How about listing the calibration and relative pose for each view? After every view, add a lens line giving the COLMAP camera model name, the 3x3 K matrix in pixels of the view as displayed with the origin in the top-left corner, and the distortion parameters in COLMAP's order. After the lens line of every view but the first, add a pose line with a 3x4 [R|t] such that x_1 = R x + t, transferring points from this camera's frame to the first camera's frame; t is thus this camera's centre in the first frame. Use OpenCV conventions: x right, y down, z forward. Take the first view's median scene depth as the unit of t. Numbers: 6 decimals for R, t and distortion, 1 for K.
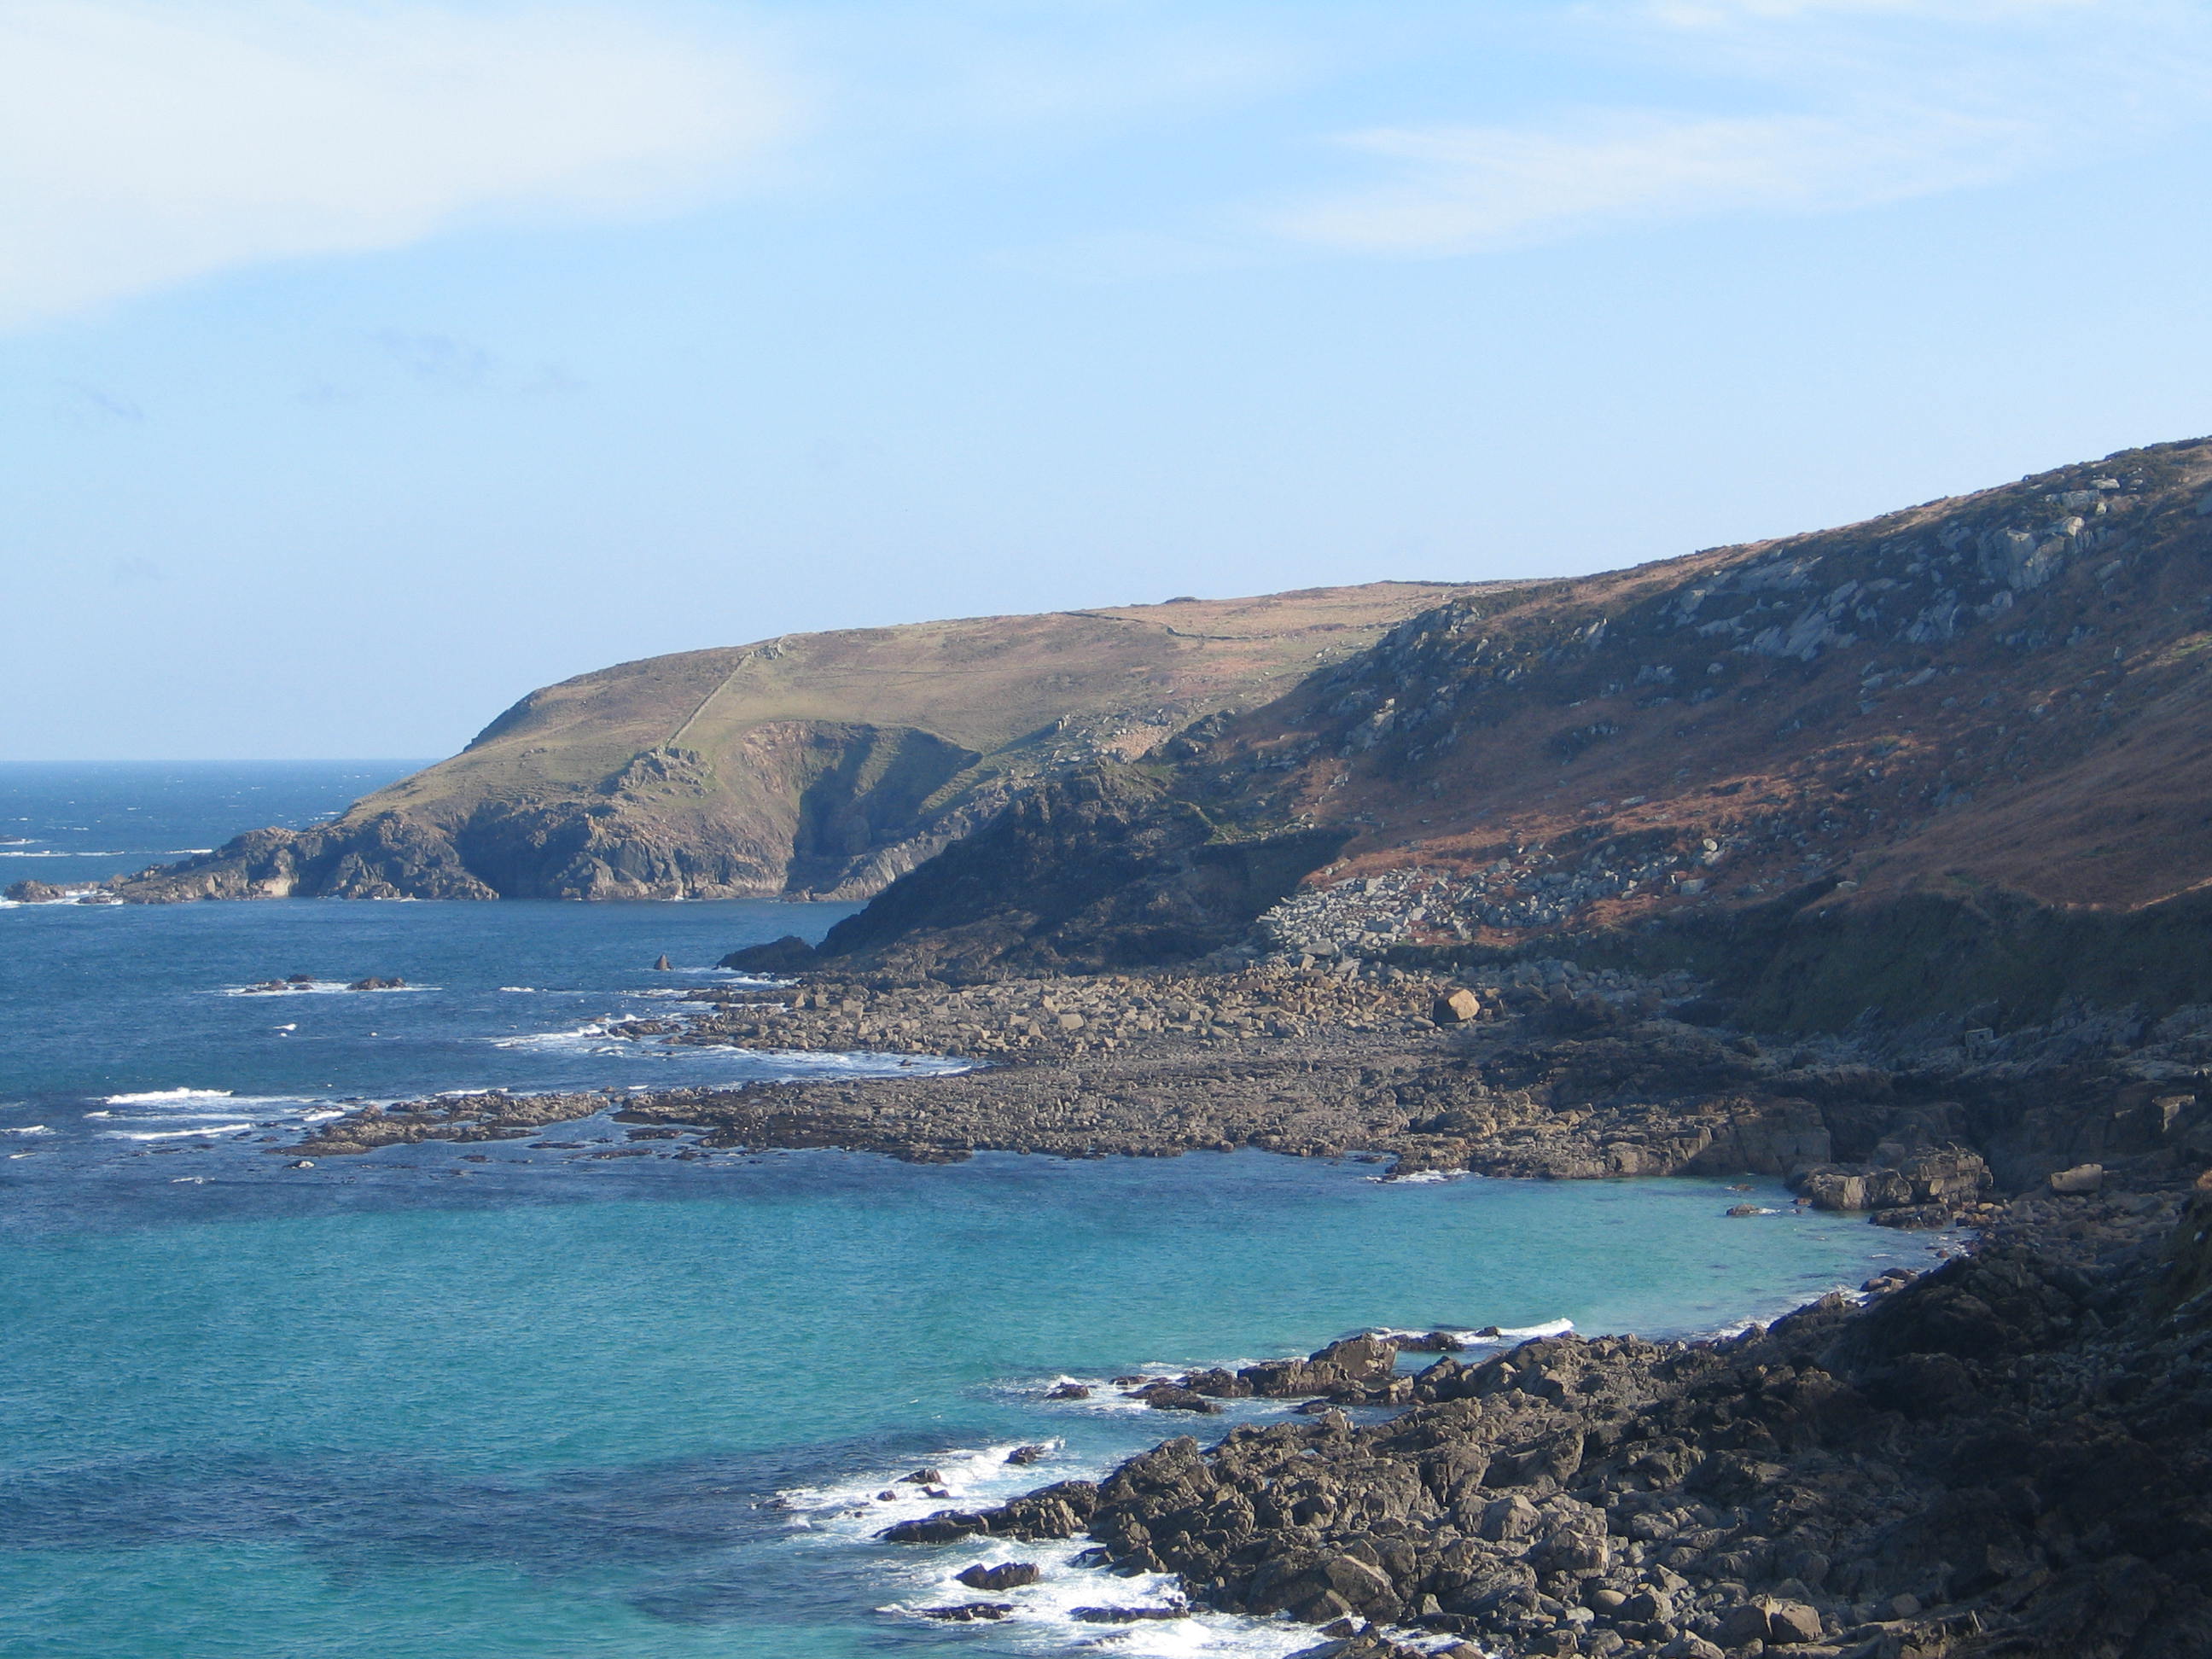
lens RADIAL K [[5508.1, 0, 1104.5], [0, 5508.1, 831.1], [0, 0, 1]] dist [0.314160, 0.000000]
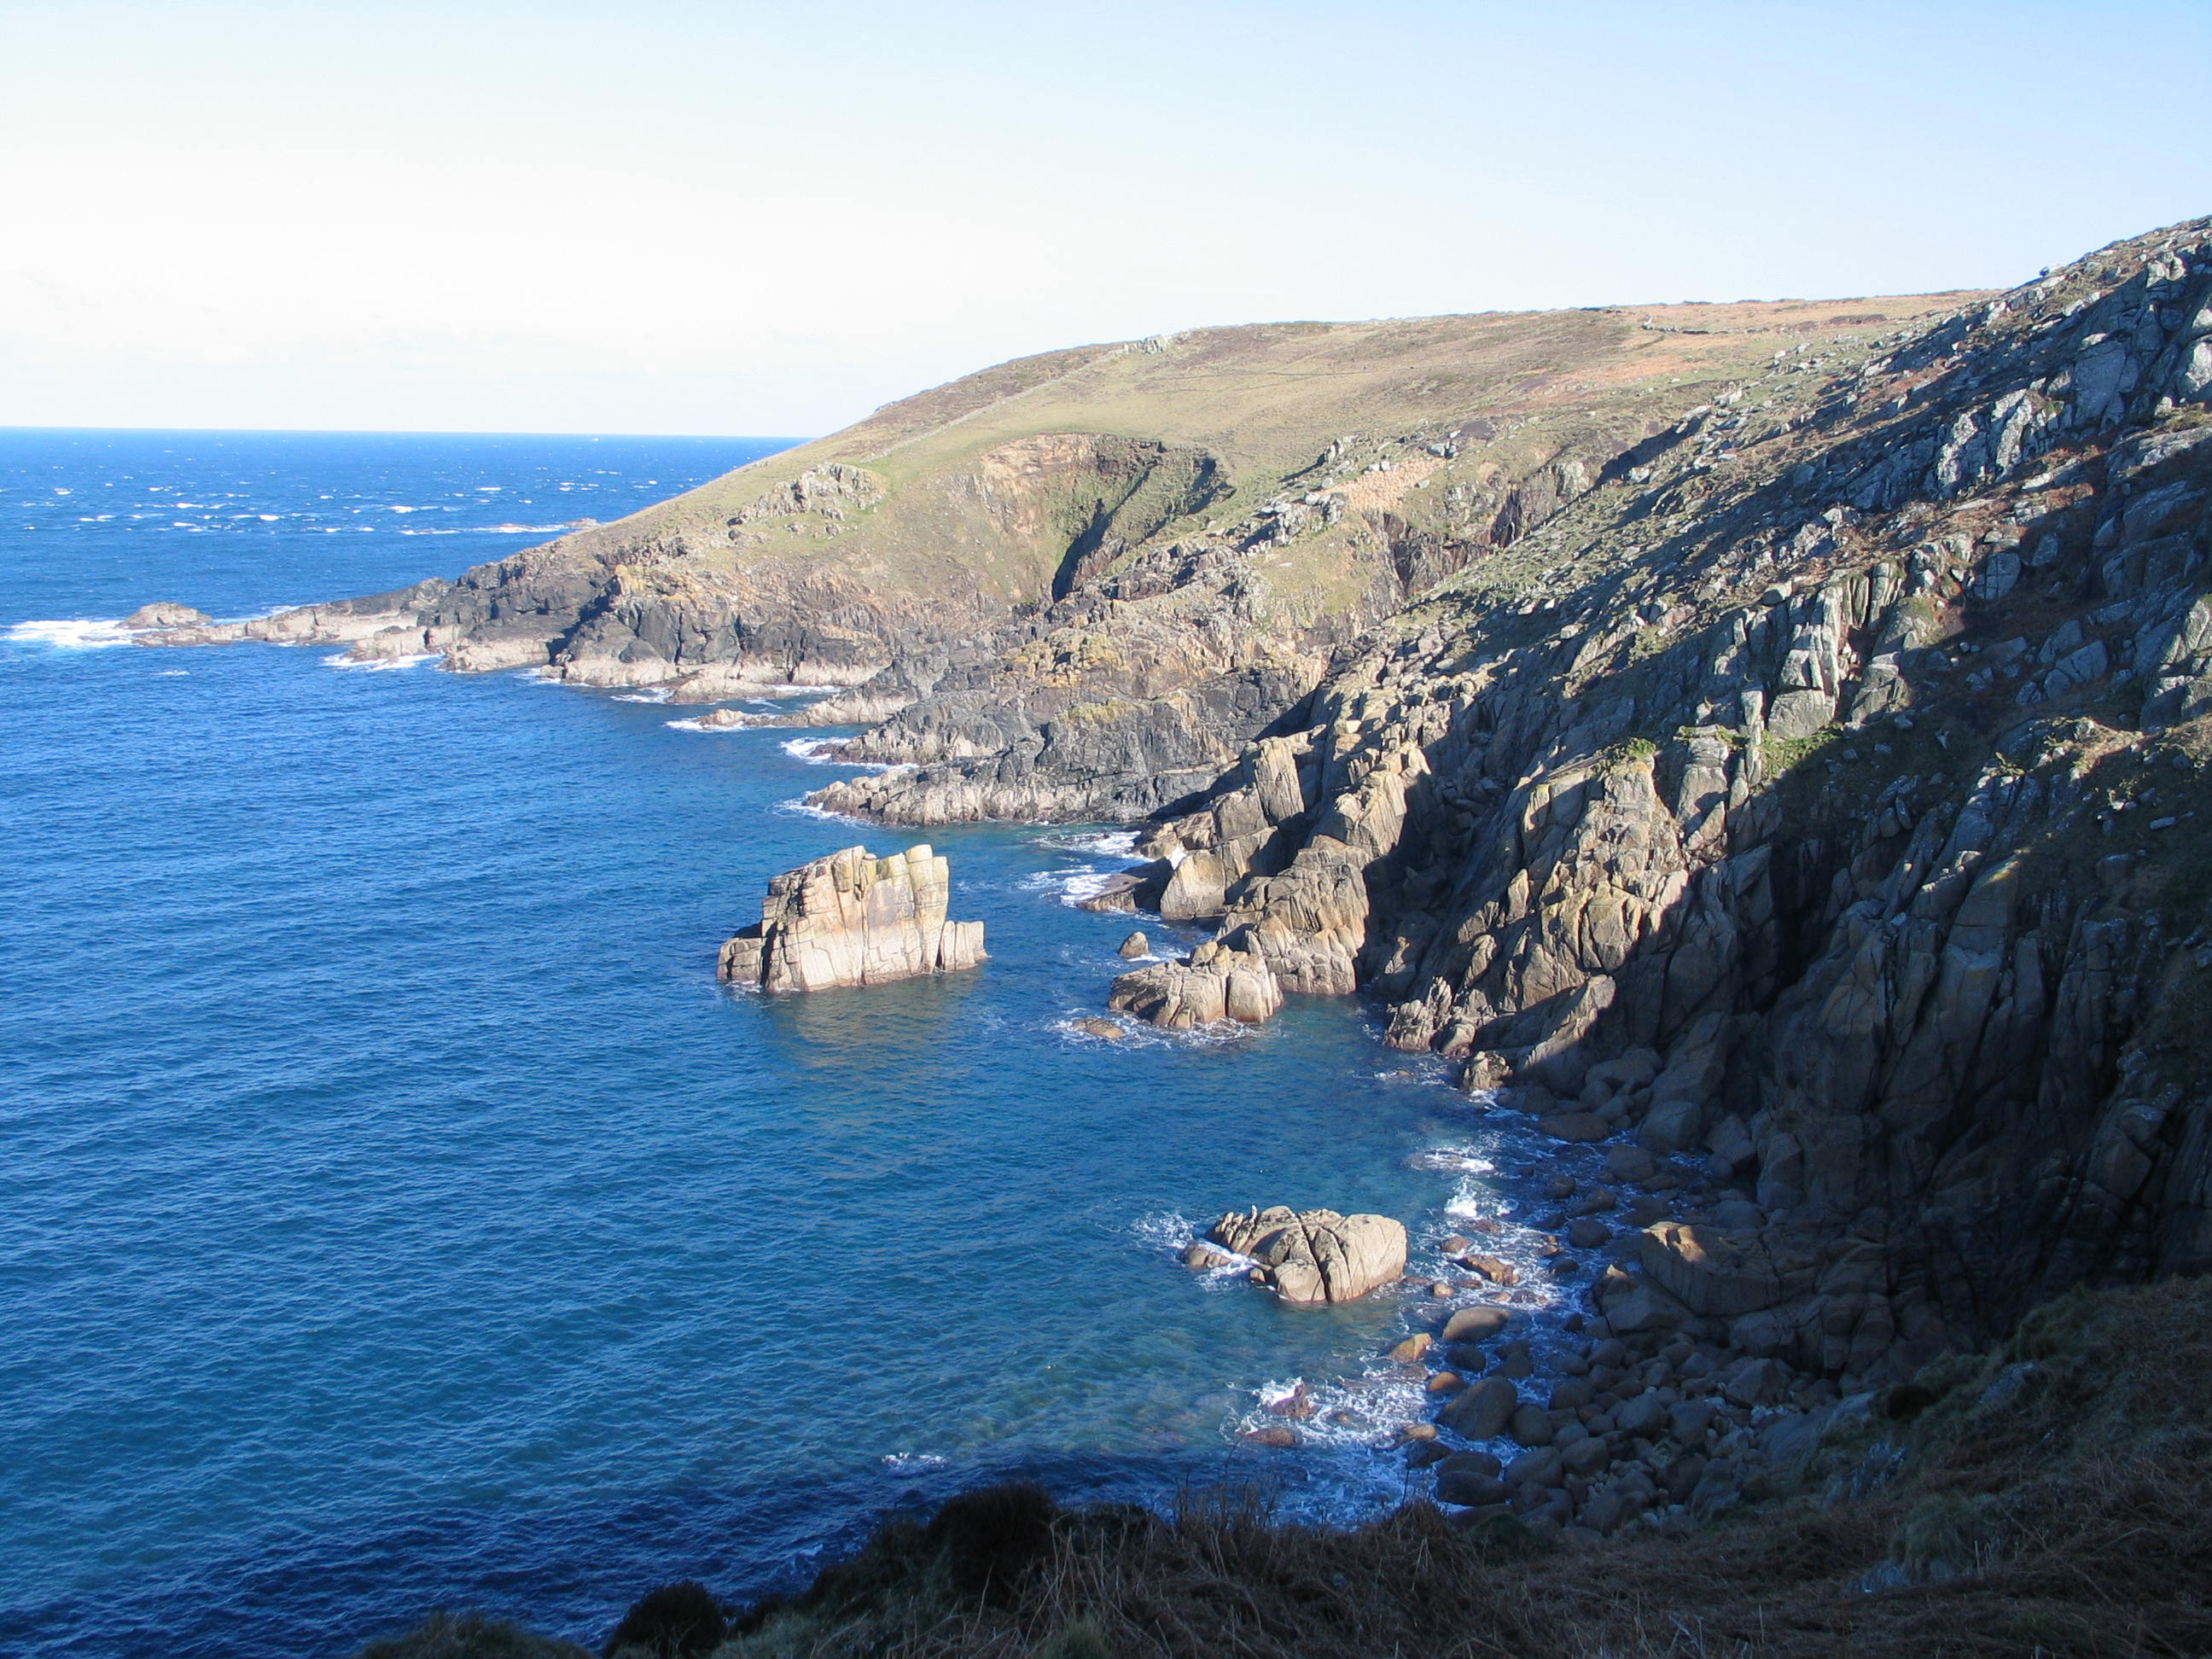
lens RADIAL K [[2257.2, 0, 1107.1], [0, 2257.2, 830.5], [0, 0, 1]] dist [-0.094160, 0.000000]
pose [[0.889074, 0.107017, -0.445079, 0.089746], [-0.037940, 0.986171, 0.161332, -0.017058], [0.456189, -0.126550, 0.880839, 0.758683]]
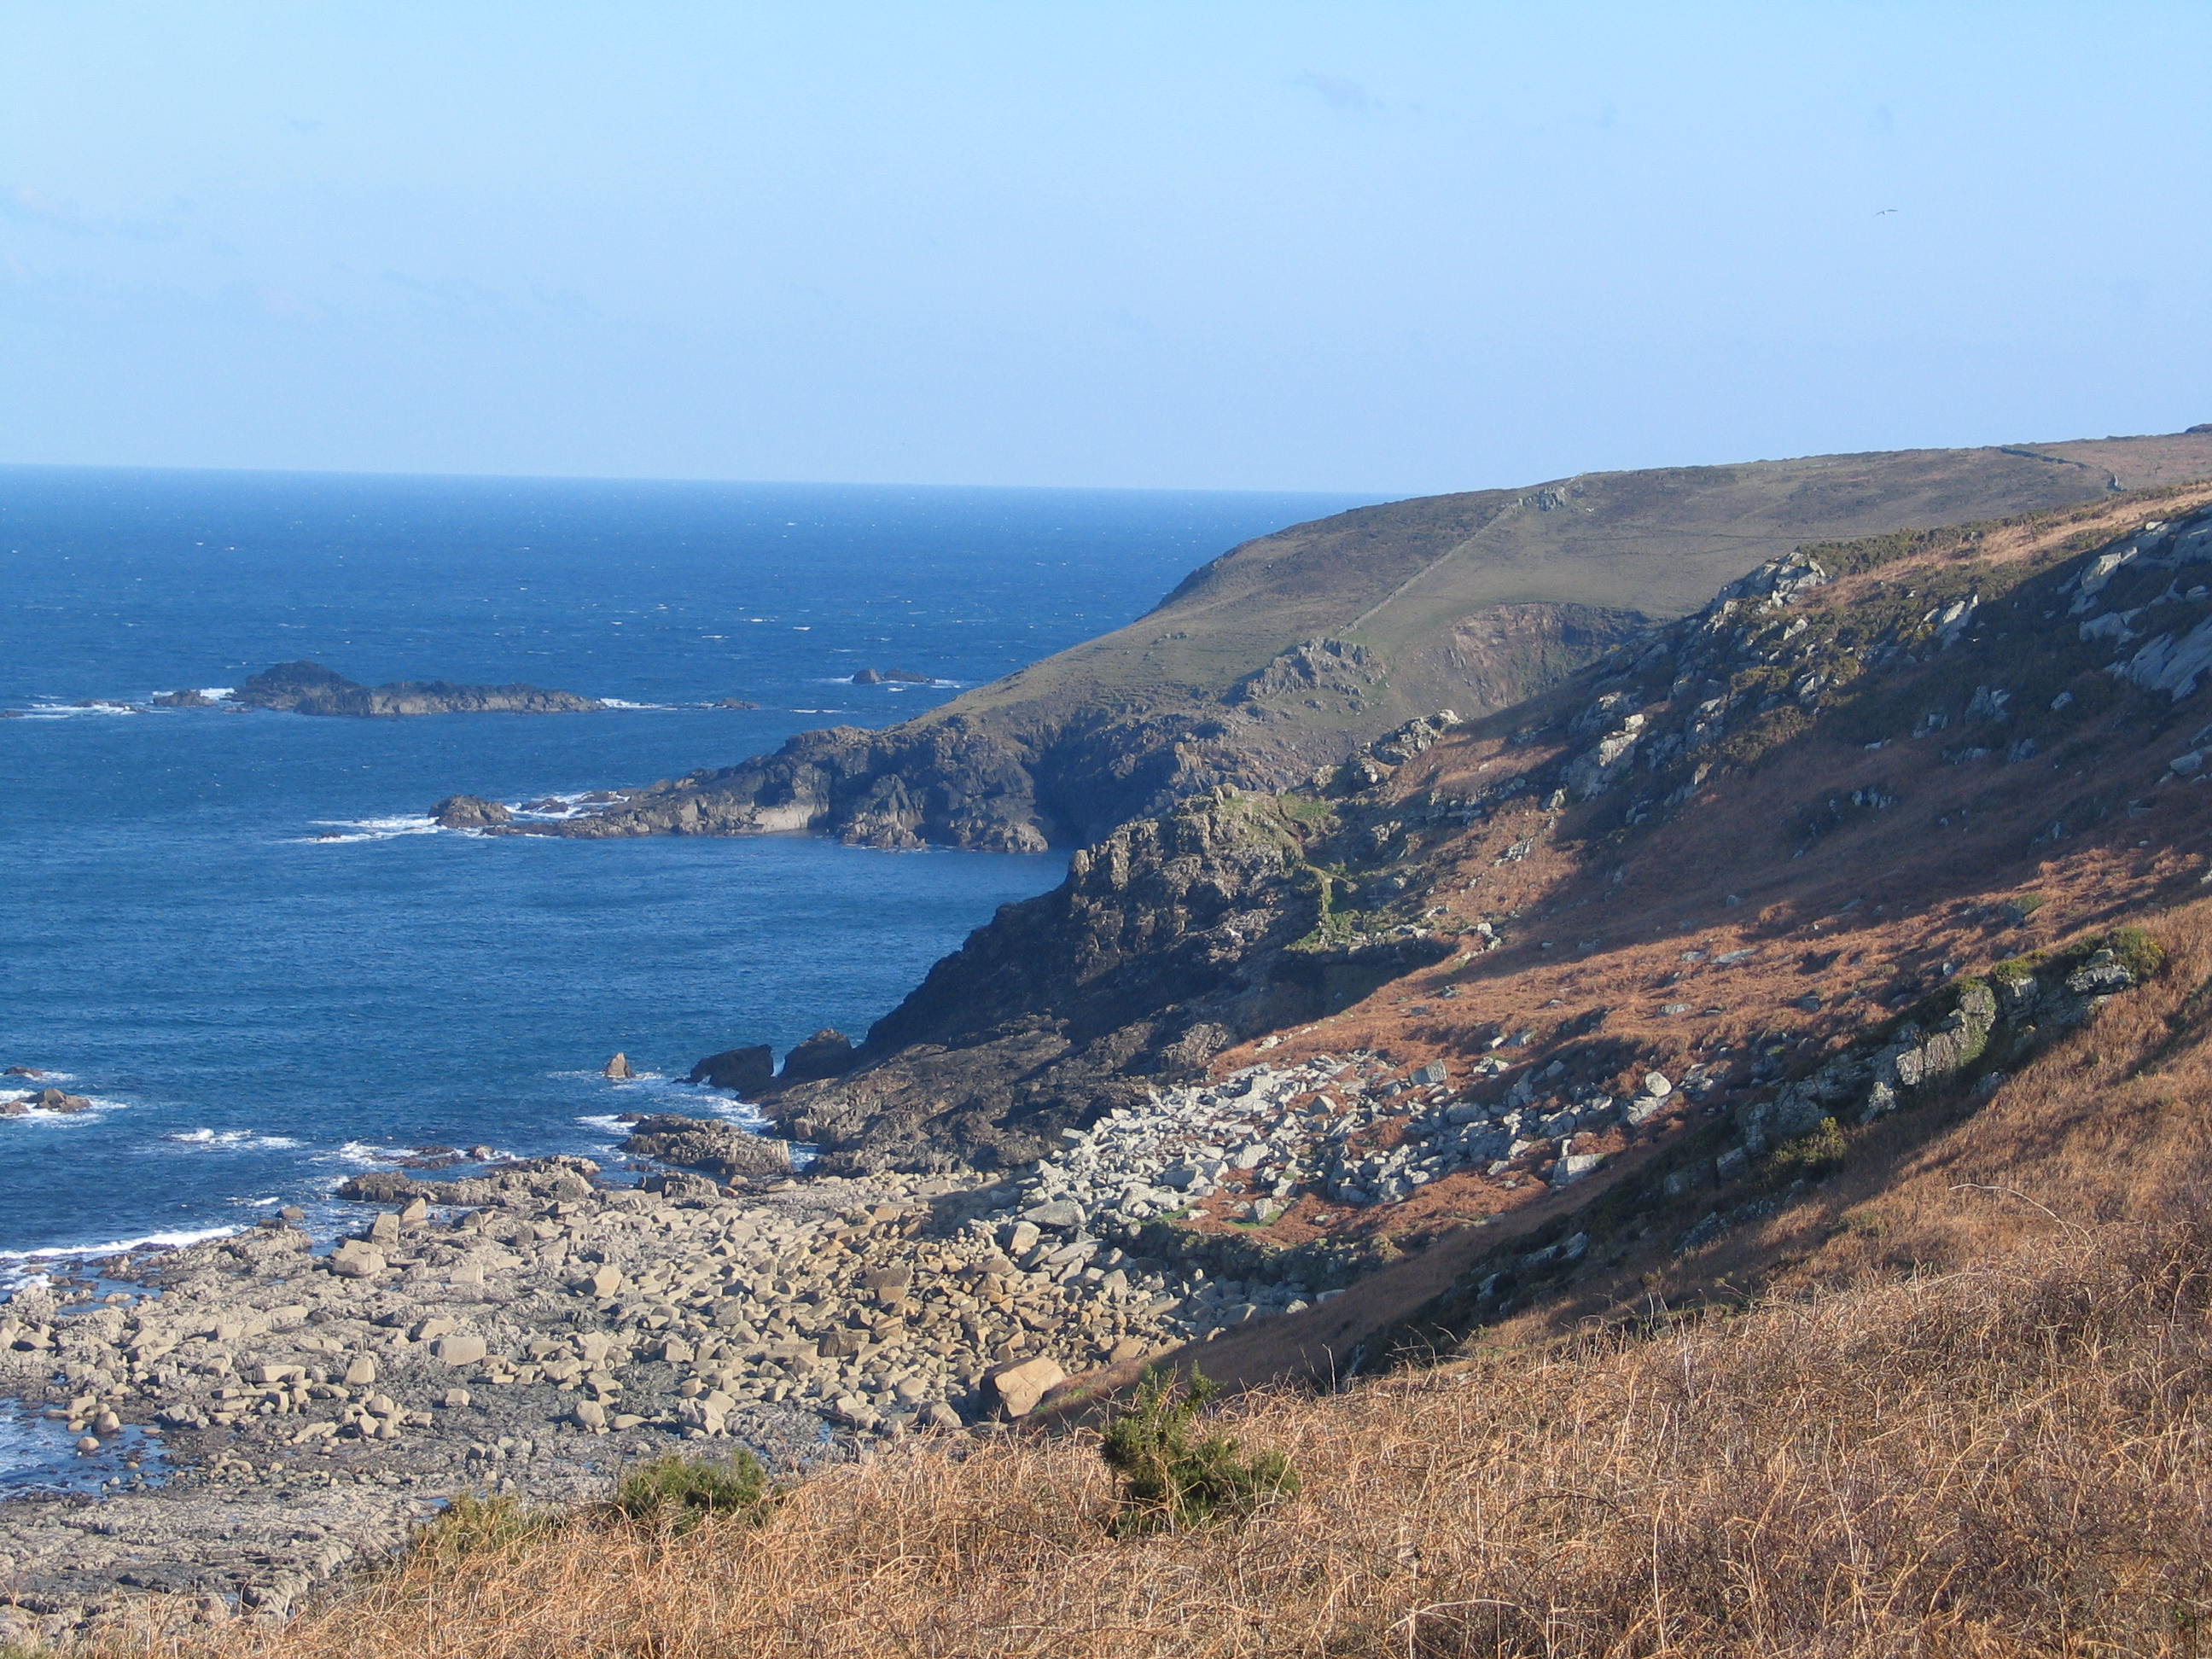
lens RADIAL K [[6551.0, 0, 1106.3], [0, 6551.0, 829.1], [0, 0, 1]] dist [0.320634, 0.000000]
pose [[0.962179, 0.041216, -0.269282, 0.121643], [-0.031104, 0.998645, 0.041713, -0.025353], [0.270636, -0.031760, 0.962158, 0.186871]]
